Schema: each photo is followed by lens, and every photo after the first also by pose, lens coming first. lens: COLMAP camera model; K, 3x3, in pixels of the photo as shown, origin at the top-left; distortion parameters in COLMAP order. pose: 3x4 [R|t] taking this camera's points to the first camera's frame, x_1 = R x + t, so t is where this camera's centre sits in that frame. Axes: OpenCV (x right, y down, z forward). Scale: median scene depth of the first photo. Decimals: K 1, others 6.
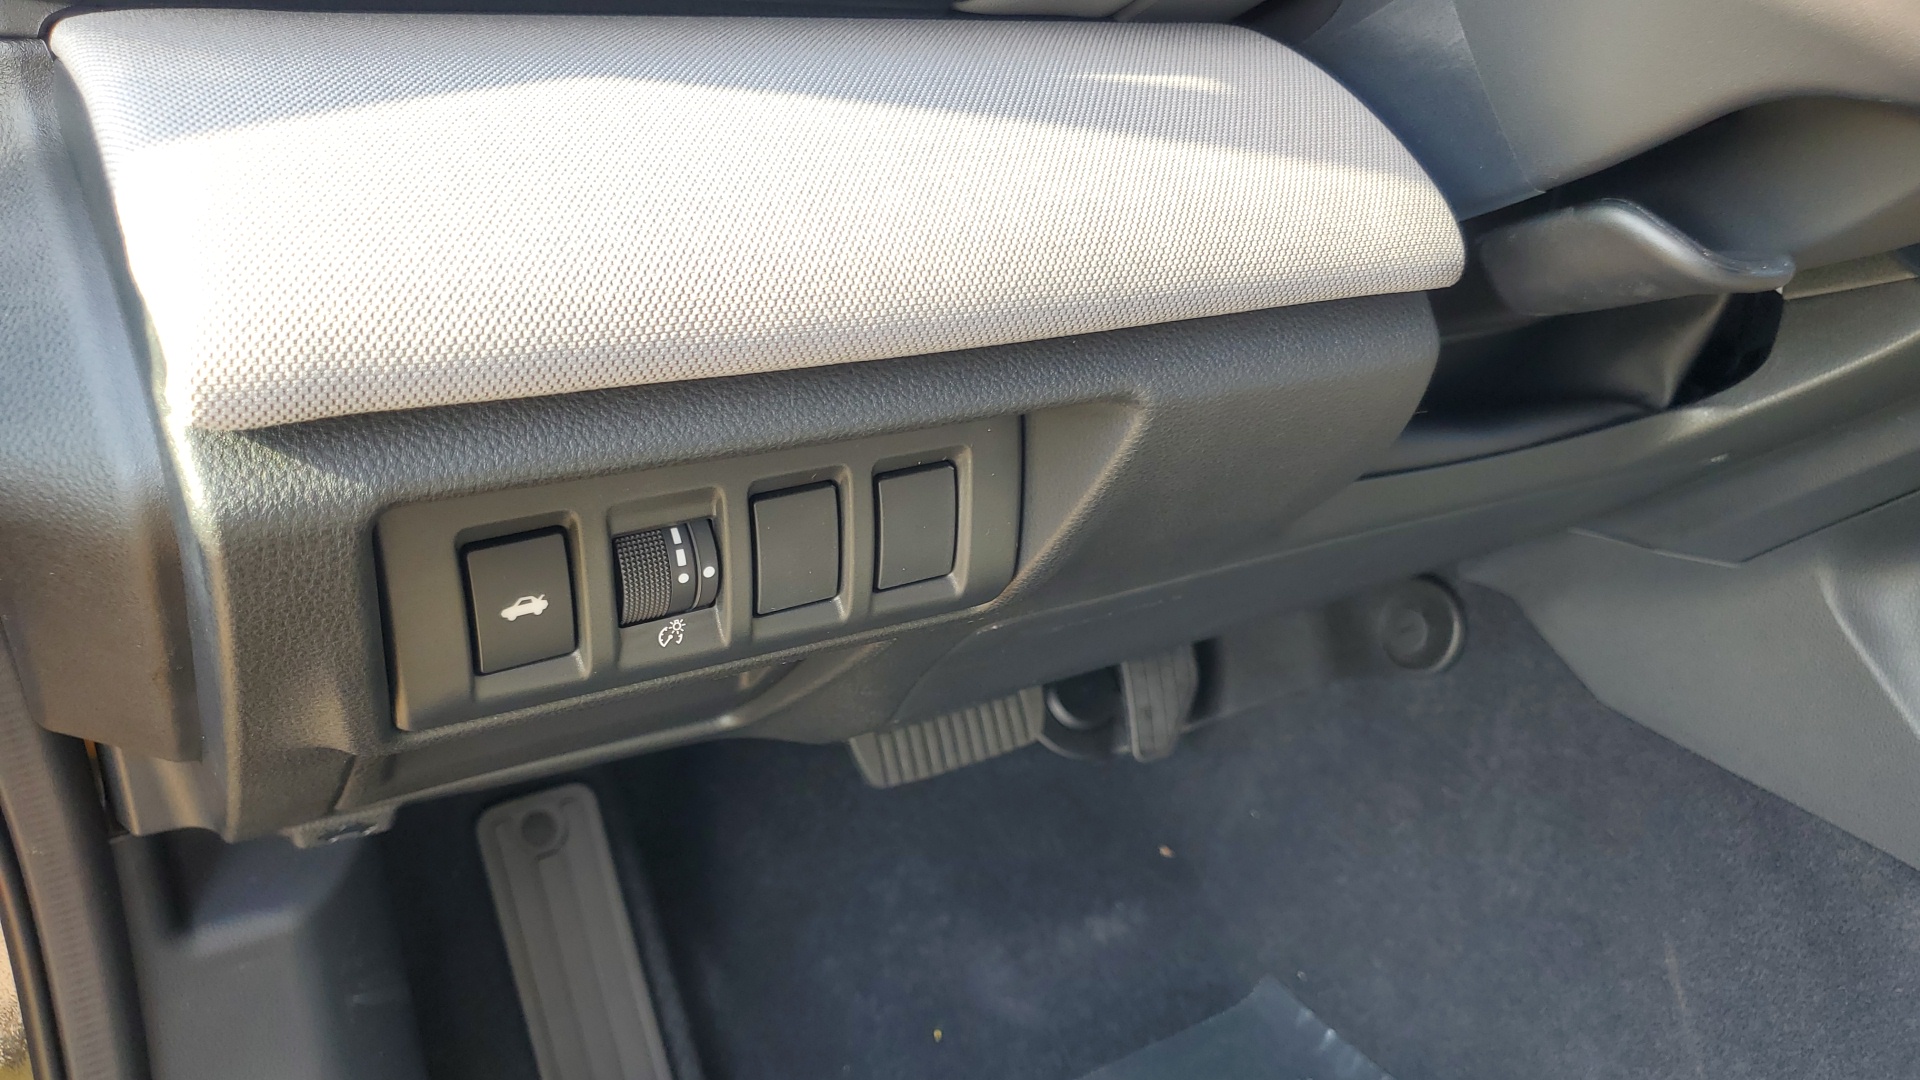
lens RADIAL K [[1451.5, 0, 960.0], [0, 1451.5, 540.0], [0, 0, 1]] dist [0.116534, -0.327184]
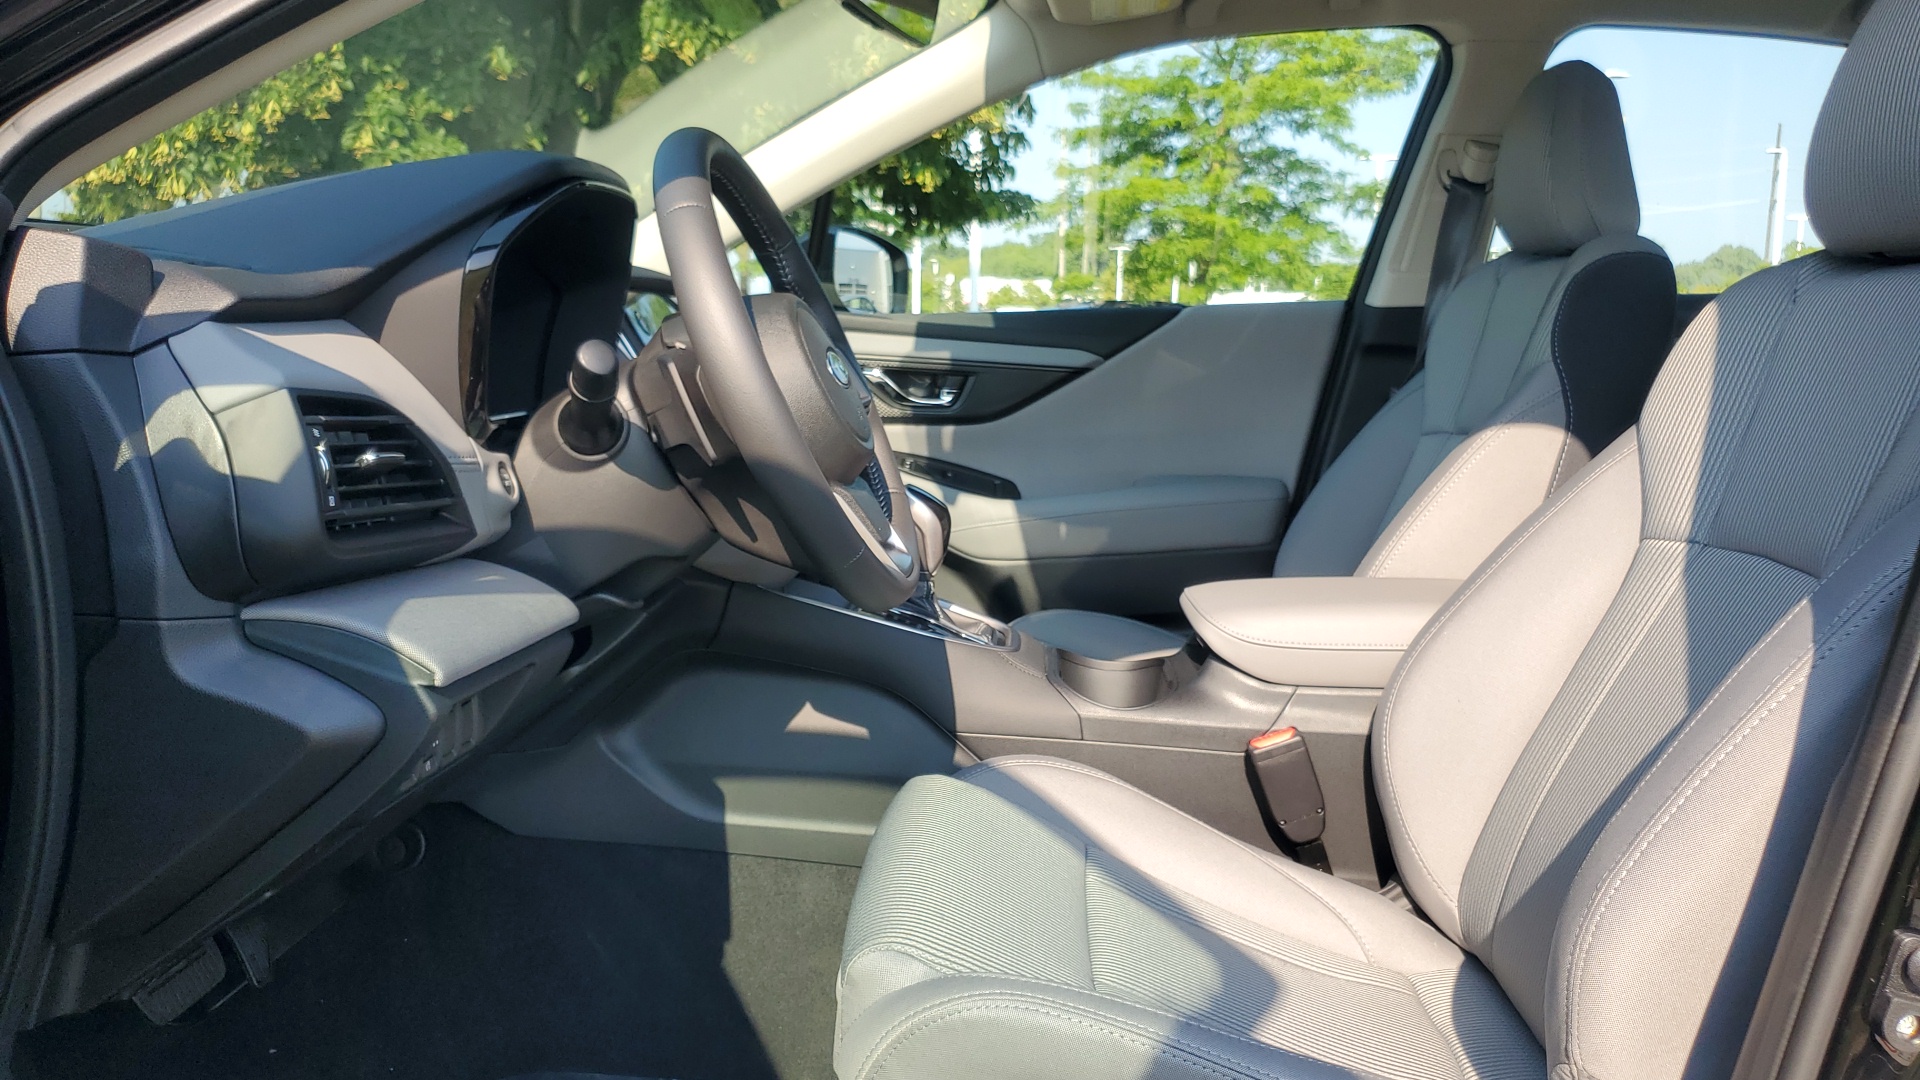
lens RADIAL K [[1451.5, 0, 960.0], [0, 1451.5, 540.0], [0, 0, 1]] dist [0.116534, -0.327184]
pose [[0.528936, -0.105717, 0.842051, -0.860871], [0.335687, 0.937353, -0.093181, 0.111394], [-0.779449, 0.331953, 0.531288, -0.665526]]
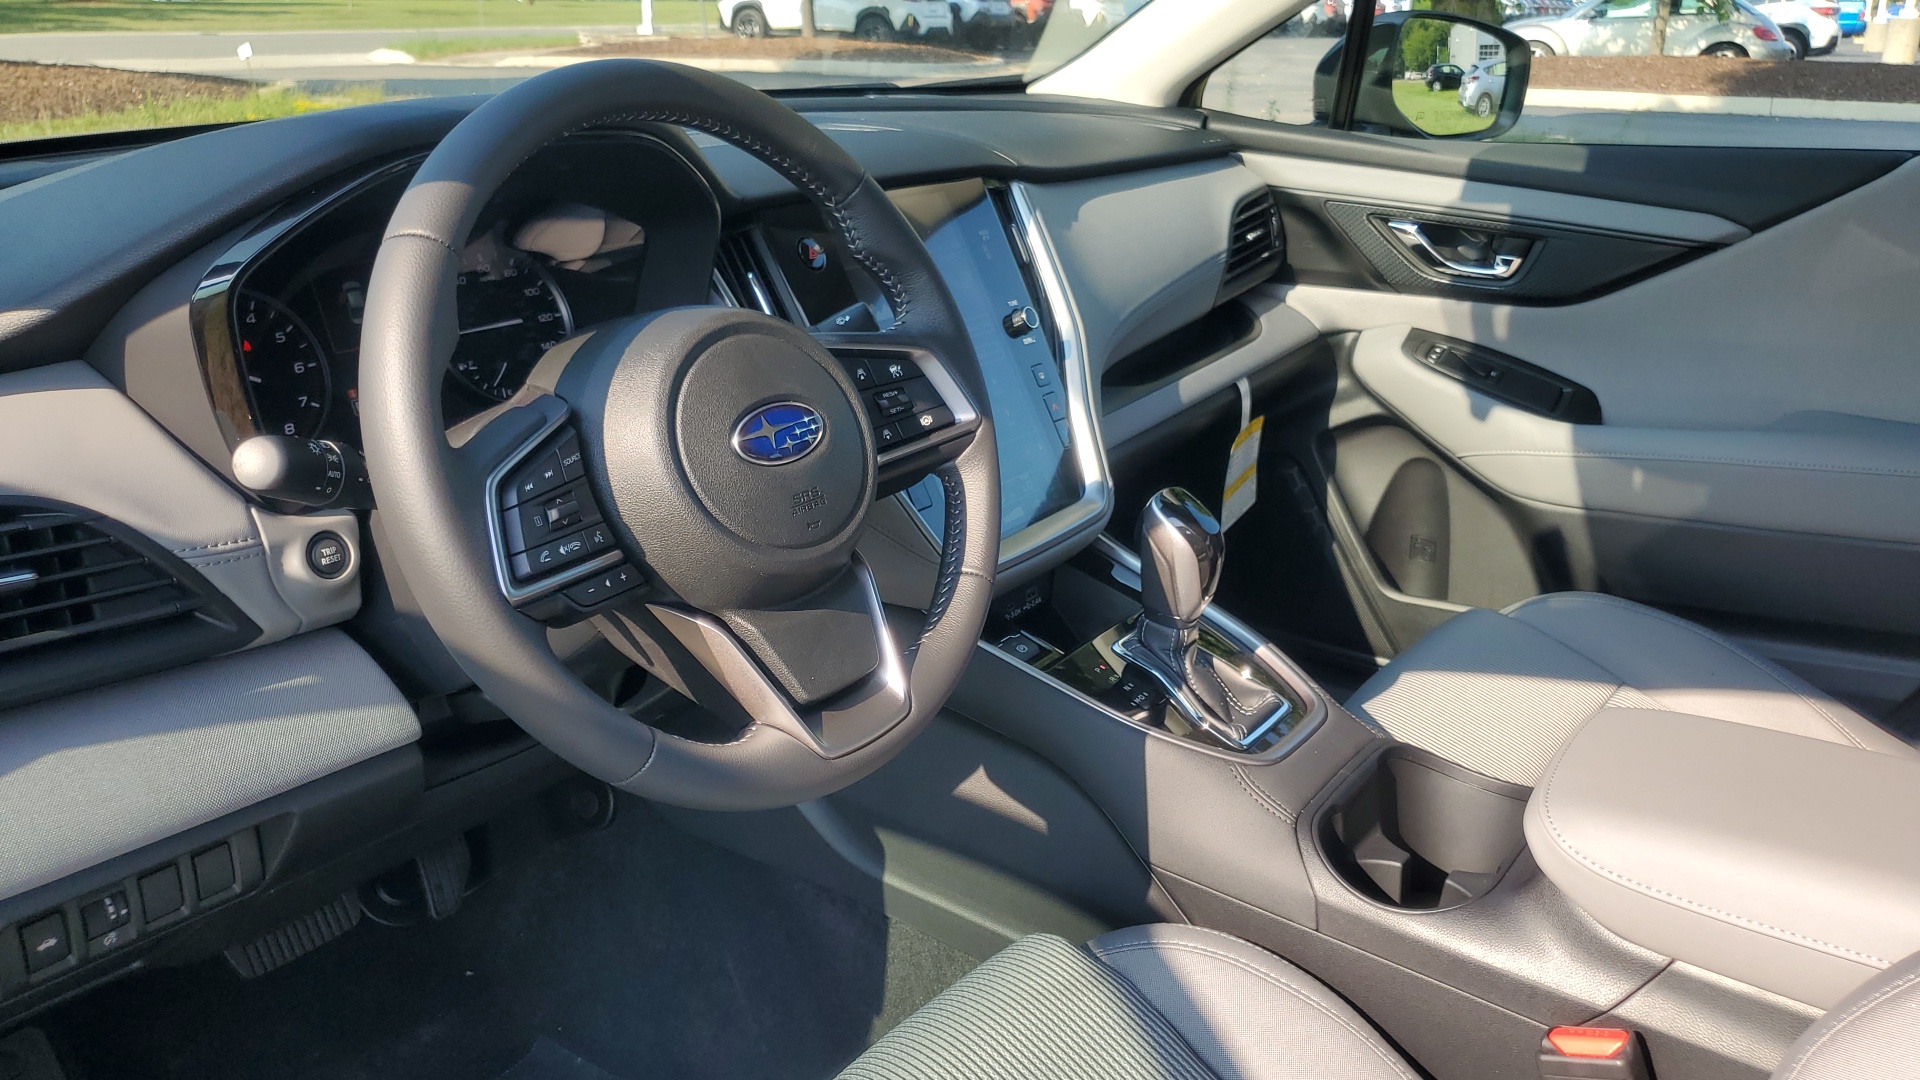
lens RADIAL K [[1436.7, 0, 960.0], [0, 1436.7, 540.0], [0, 0, 1]] dist [-0.044457, 0.039597]
pose [[0.911707, -0.135341, 0.387908, 0.112335], [0.163078, 0.985829, -0.039328, -0.111035], [-0.377088, 0.099115, 0.920859, -0.748208]]
